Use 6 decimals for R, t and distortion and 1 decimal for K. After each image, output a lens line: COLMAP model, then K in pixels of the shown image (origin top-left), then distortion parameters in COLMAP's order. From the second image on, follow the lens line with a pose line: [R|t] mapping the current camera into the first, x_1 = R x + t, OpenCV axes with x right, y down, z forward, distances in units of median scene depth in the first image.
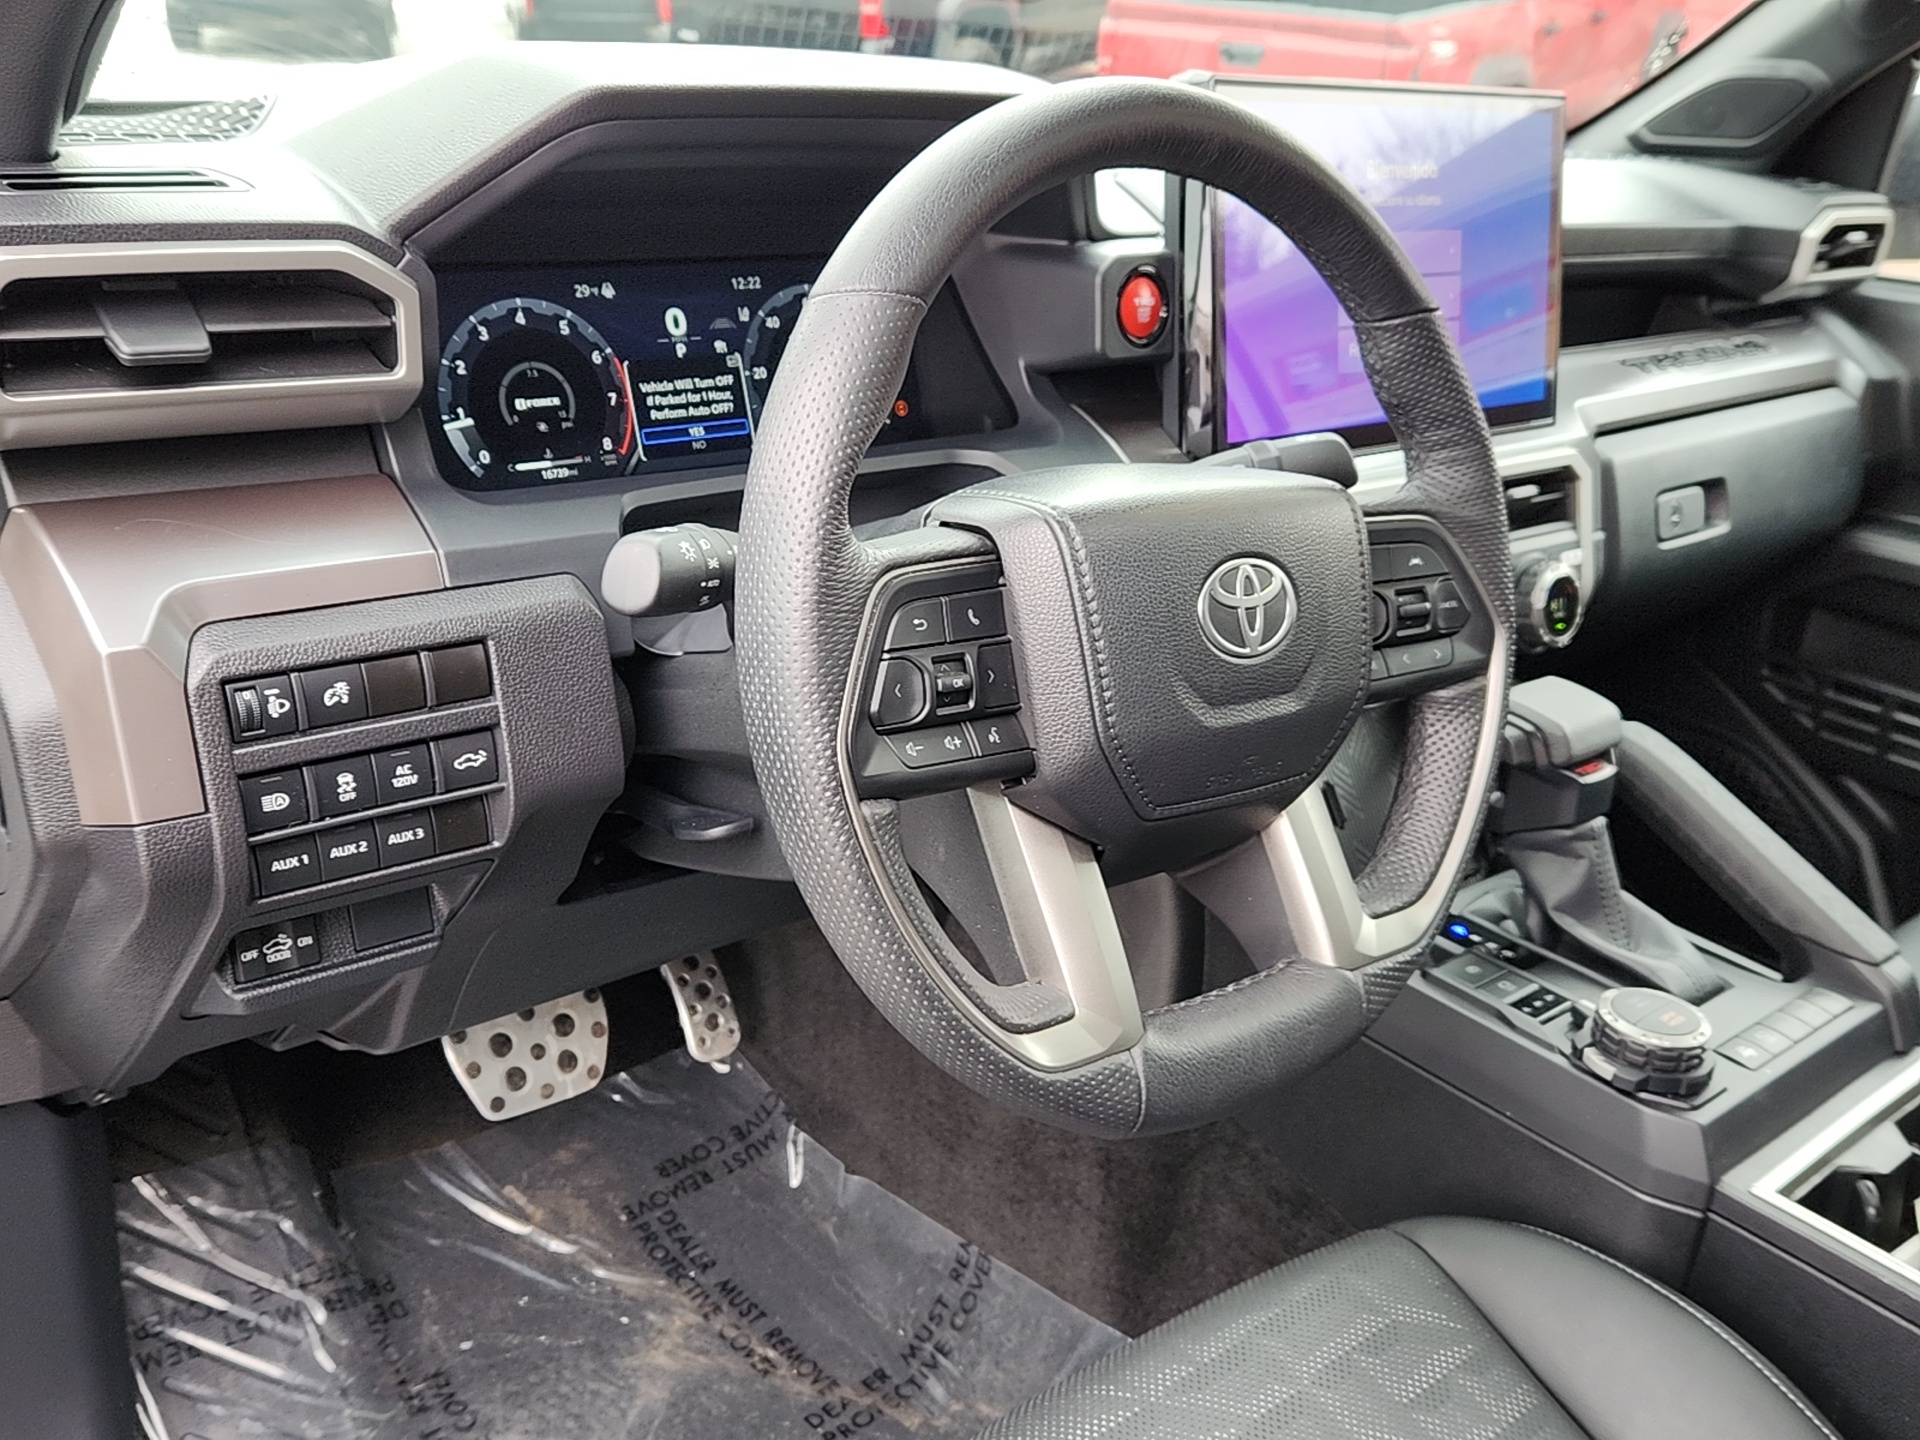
lens RADIAL K [[1650.3, 0, 954.5], [0, 1650.3, 736.3], [0, 0, 1]] dist [0.067568, -0.117015]
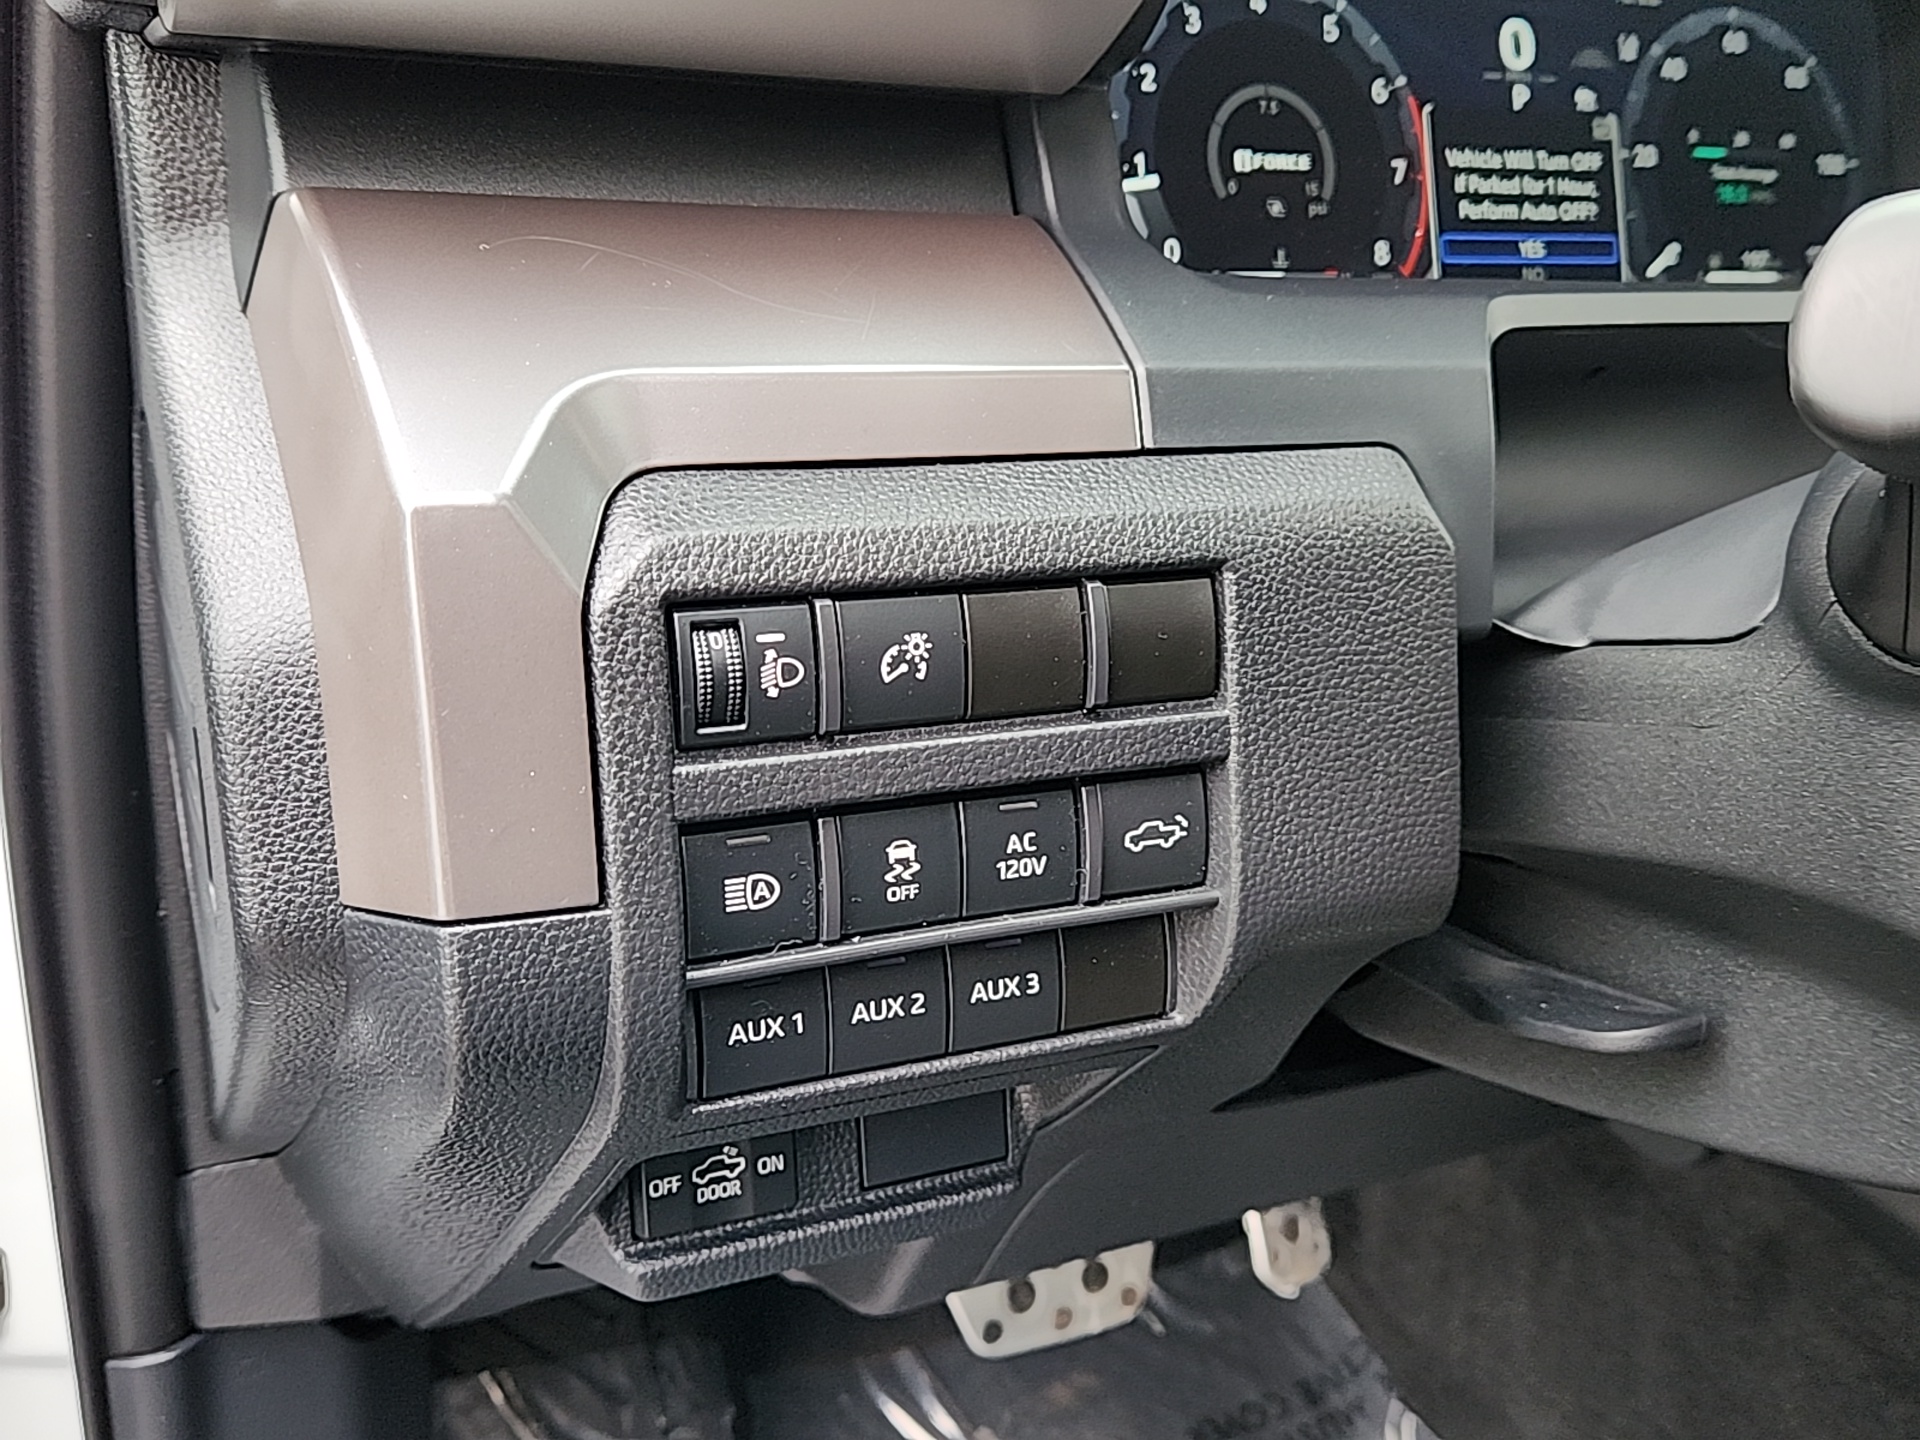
lens RADIAL K [[1676.3, 0, 960.0], [0, 1676.3, 720.0], [0, 0, 1]] dist [0.055116, -0.118851]
pose [[0.965512, 0.084361, -0.246312, -0.225587], [-0.095414, 0.994882, -0.033265, 0.003678], [0.242245, 0.055619, 0.968620, 0.525362]]
